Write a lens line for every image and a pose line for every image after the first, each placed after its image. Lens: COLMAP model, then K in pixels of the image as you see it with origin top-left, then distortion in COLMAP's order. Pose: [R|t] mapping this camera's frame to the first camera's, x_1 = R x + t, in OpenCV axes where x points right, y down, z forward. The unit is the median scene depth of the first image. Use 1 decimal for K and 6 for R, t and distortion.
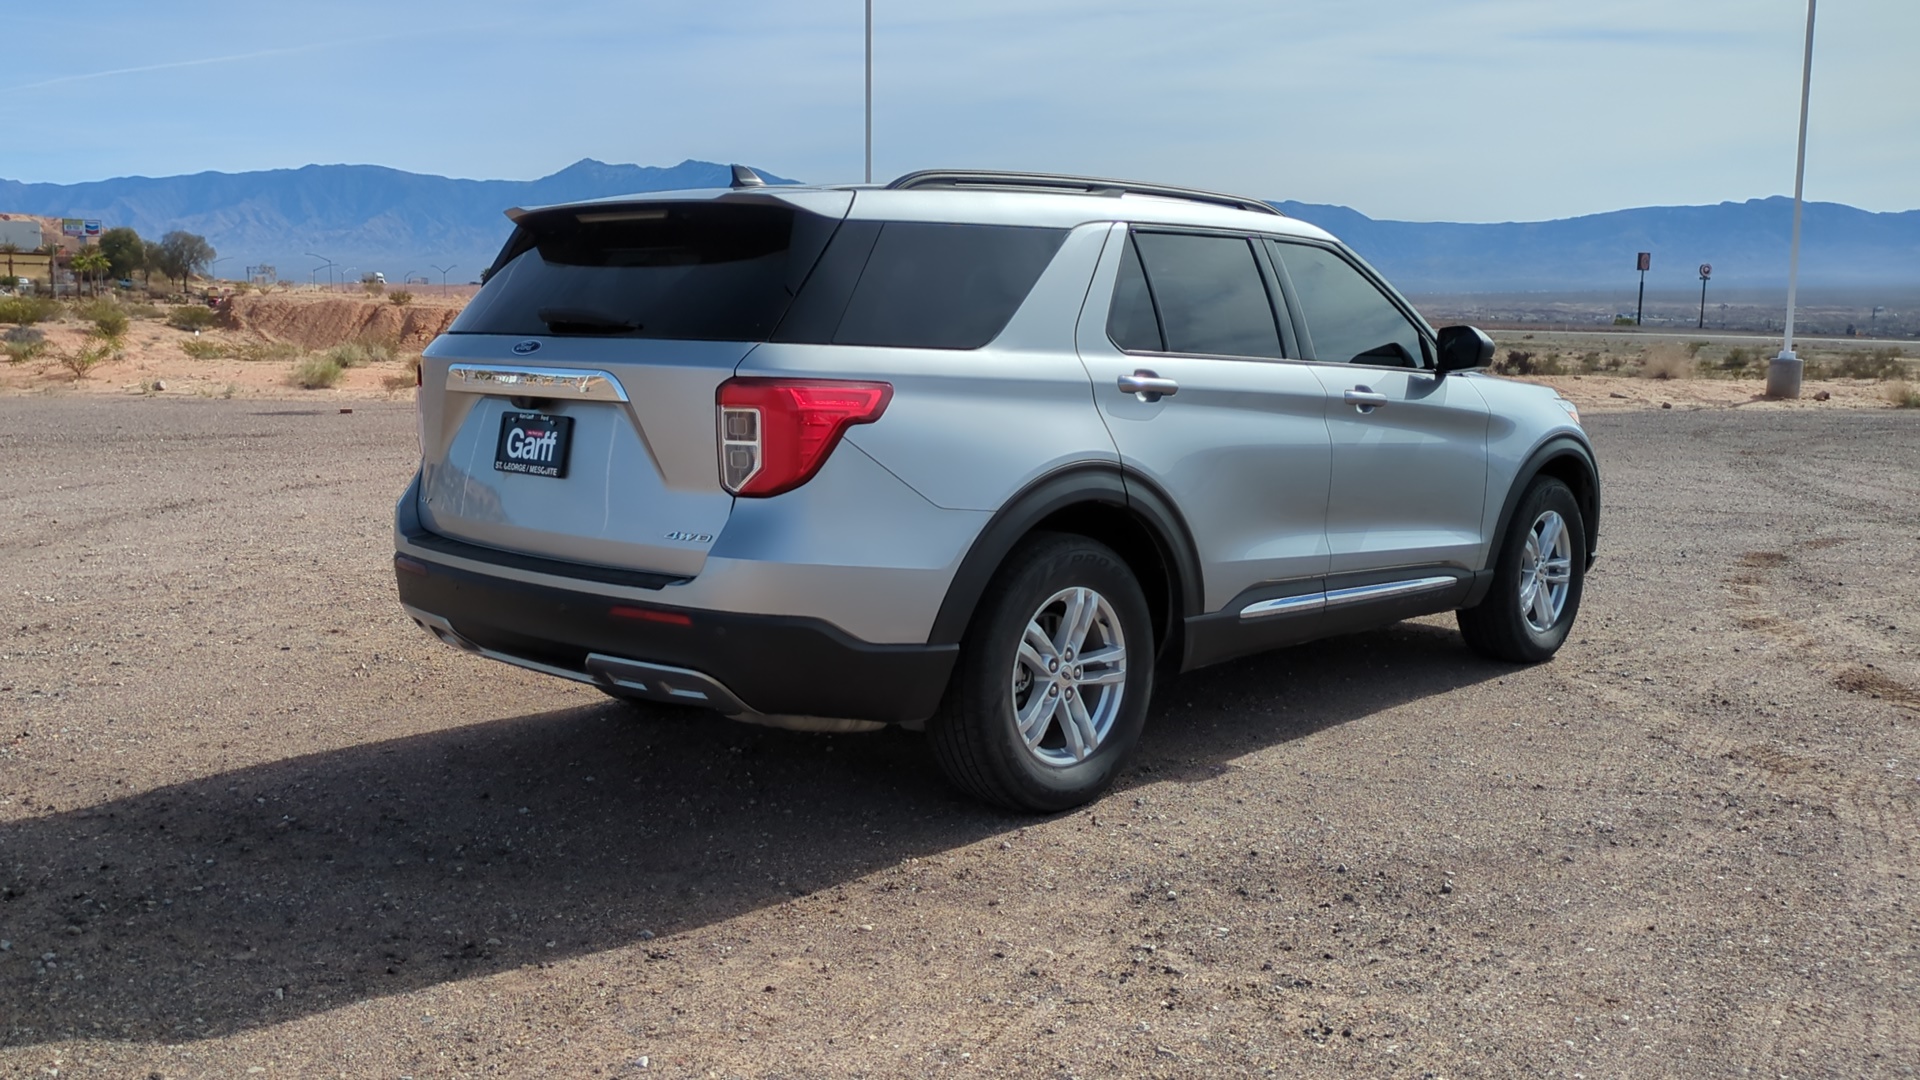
lens RADIAL K [[1653.9, 0, 974.5], [0, 1653.9, 524.2], [0, 0, 1]] dist [0.084422, -0.124014]
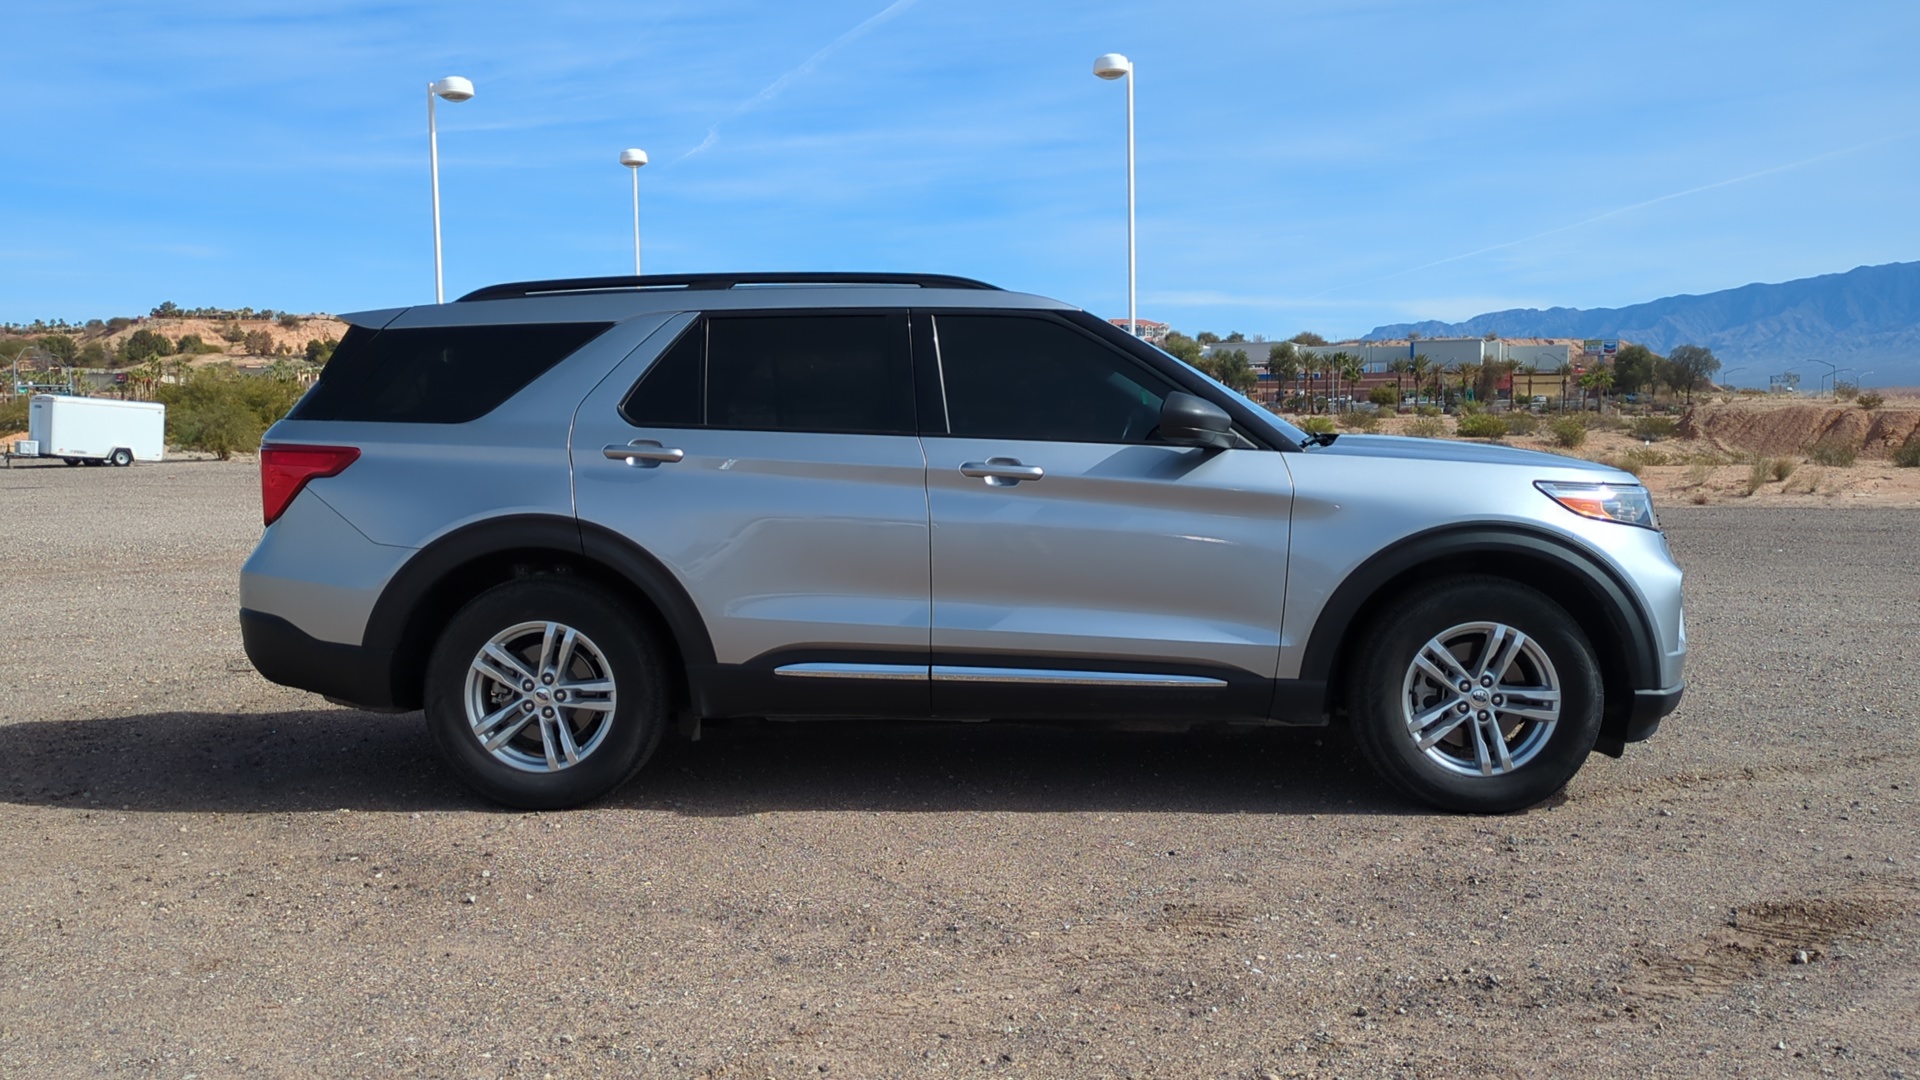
lens RADIAL K [[1653.9, 0, 974.5], [0, 1653.9, 524.2], [0, 0, 1]] dist [0.084422, -0.124014]
pose [[0.653391, 0.022817, -0.756676, 1.177119], [-0.072219, 0.996866, -0.032301, -0.018417], [0.753568, 0.075752, 0.652991, 0.423306]]
